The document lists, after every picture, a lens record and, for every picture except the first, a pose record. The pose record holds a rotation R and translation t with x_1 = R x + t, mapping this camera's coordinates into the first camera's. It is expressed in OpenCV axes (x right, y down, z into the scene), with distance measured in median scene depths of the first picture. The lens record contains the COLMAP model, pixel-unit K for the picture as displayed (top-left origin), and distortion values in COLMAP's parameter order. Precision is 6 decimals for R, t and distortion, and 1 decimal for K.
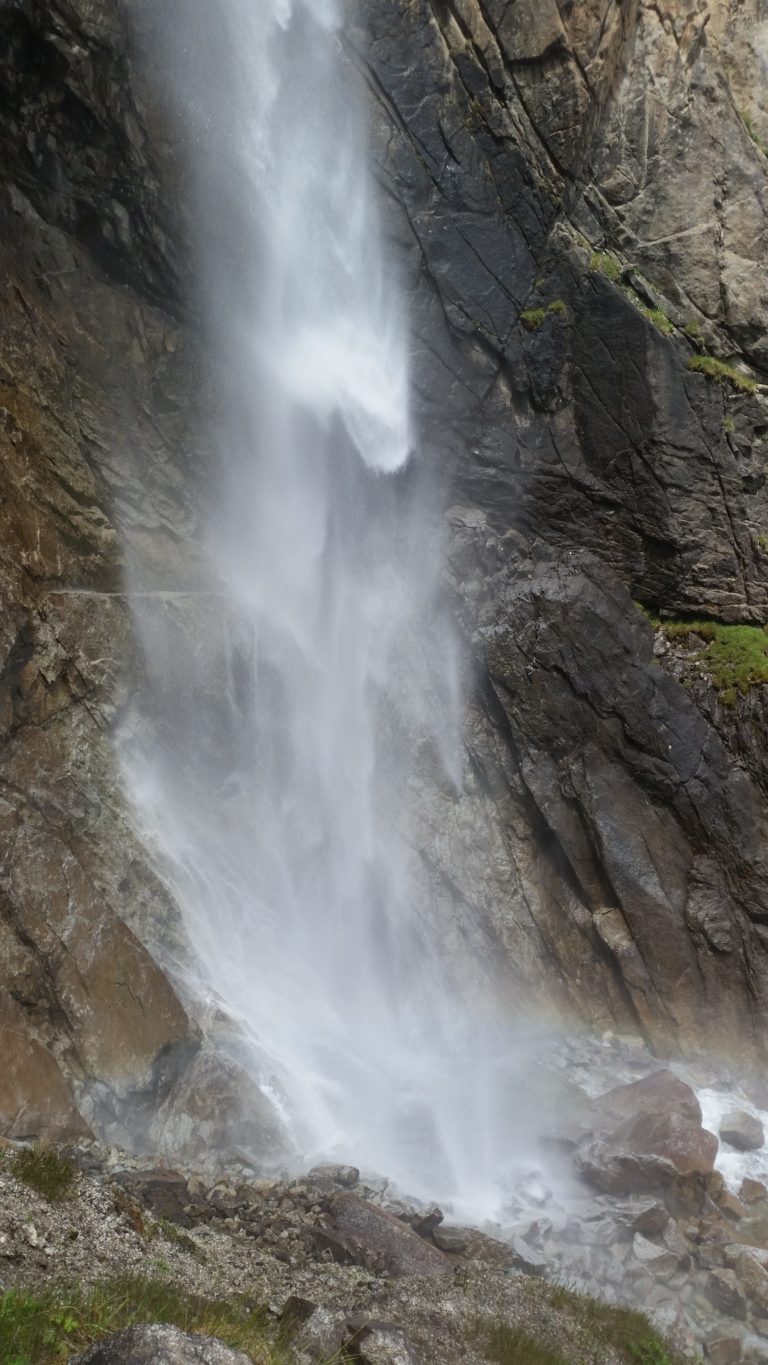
lens RADIAL K [[1126.4, 0, 384.7], [0, 1126.4, 682.4], [0, 0, 1]] dist [-0.014628, -0.017018]
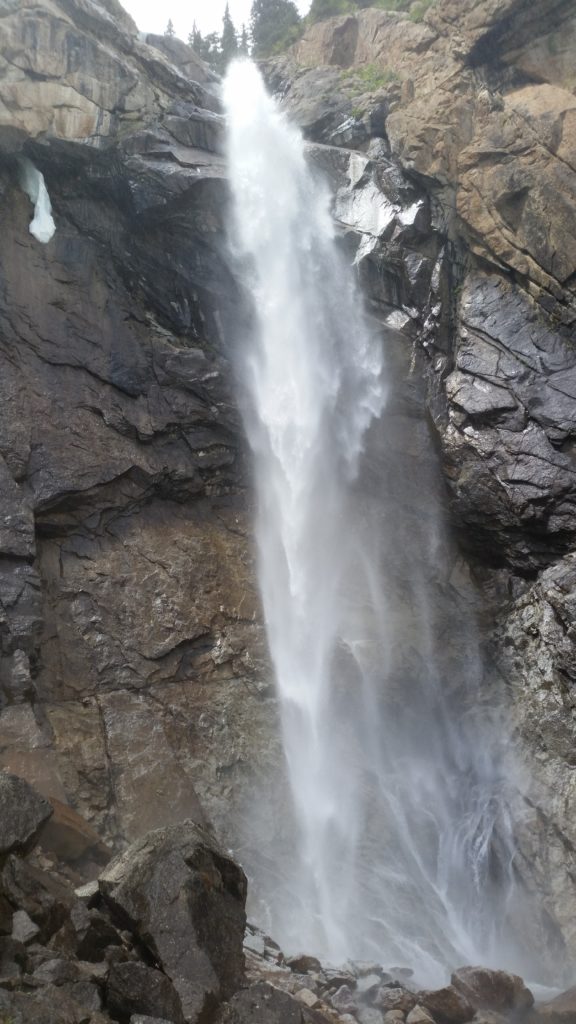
lens RADIAL K [[845.0, 0, 288.1], [0, 845.0, 512.9], [0, 0, 1]] dist [-0.014628, -0.017018]
pose [[0.613106, -0.362472, -0.701937, 0.593116], [-0.069101, 0.860515, -0.504717, 0.341042], [0.786973, 0.357949, 0.502540, 0.232397]]
